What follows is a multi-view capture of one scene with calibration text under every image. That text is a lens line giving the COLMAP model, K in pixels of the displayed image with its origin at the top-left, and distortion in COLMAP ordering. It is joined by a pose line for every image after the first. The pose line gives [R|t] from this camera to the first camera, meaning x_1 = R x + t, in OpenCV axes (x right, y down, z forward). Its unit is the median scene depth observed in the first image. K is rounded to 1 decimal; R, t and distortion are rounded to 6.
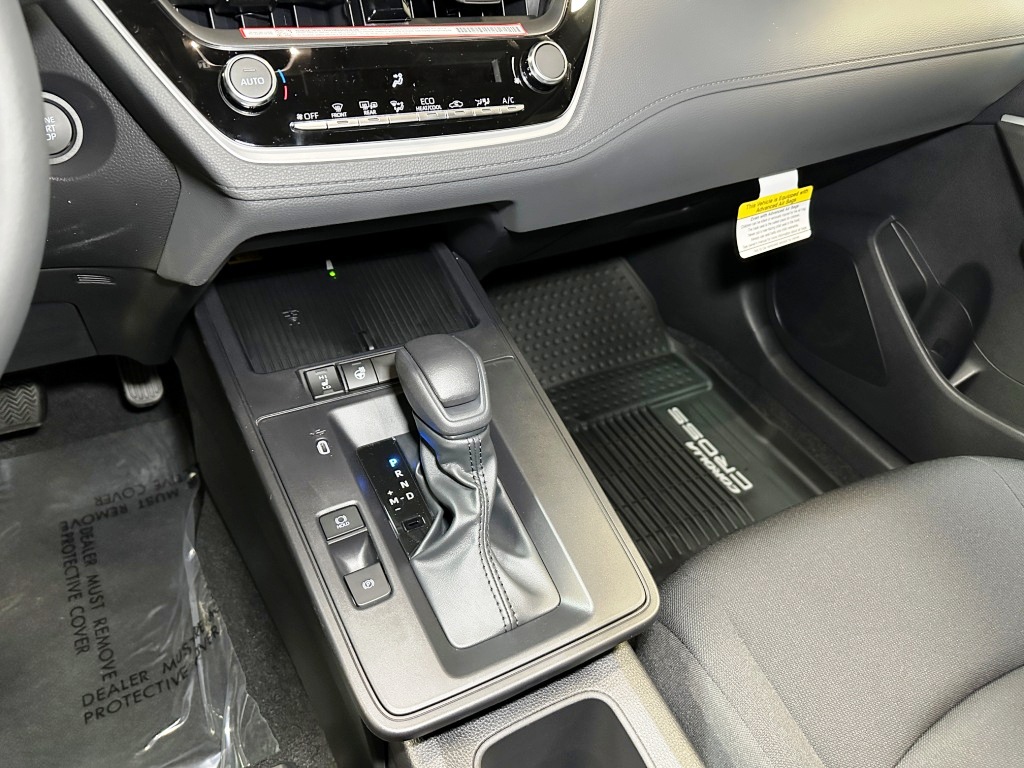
lens RADIAL K [[735.9, 0, 514.1], [0, 735.9, 402.8], [0, 0, 1]] dist [0.142878, -0.285281]
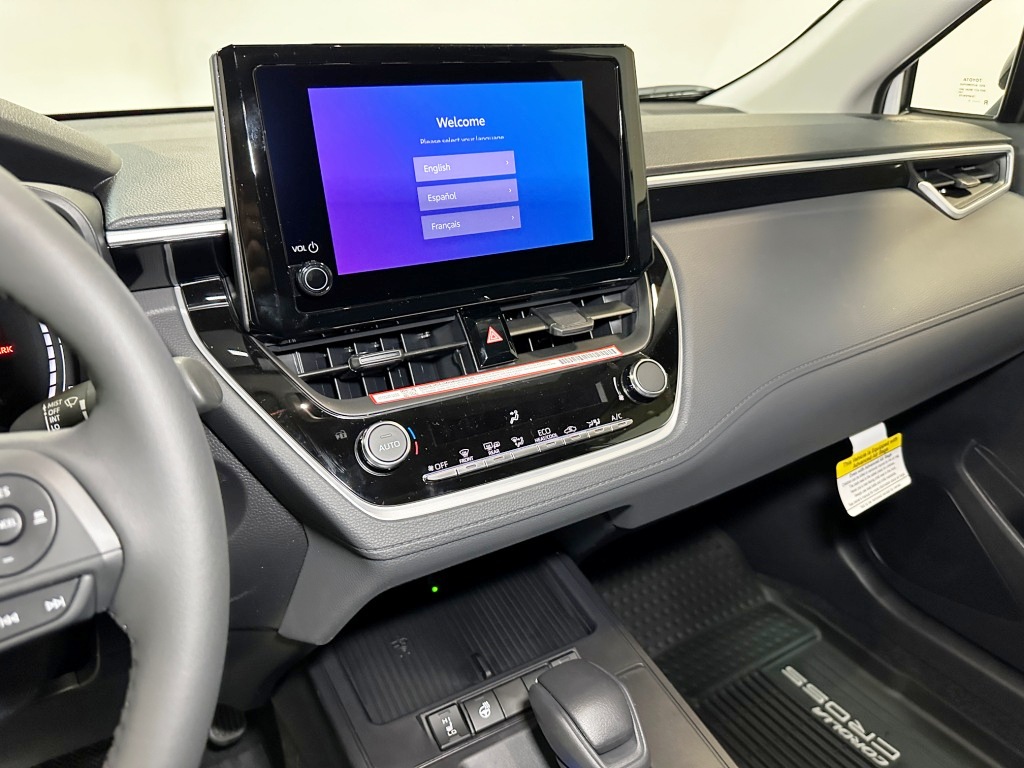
lens RADIAL K [[746.7, 0, 512.0], [0, 746.7, 384.0], [0, 0, 1]] dist [0.076421, -0.118221]
pose [[0.991210, -0.128947, -0.029586, -0.089028], [0.111699, 0.935518, -0.335156, -0.091417], [0.070896, 0.328905, 0.941698, 0.003272]]
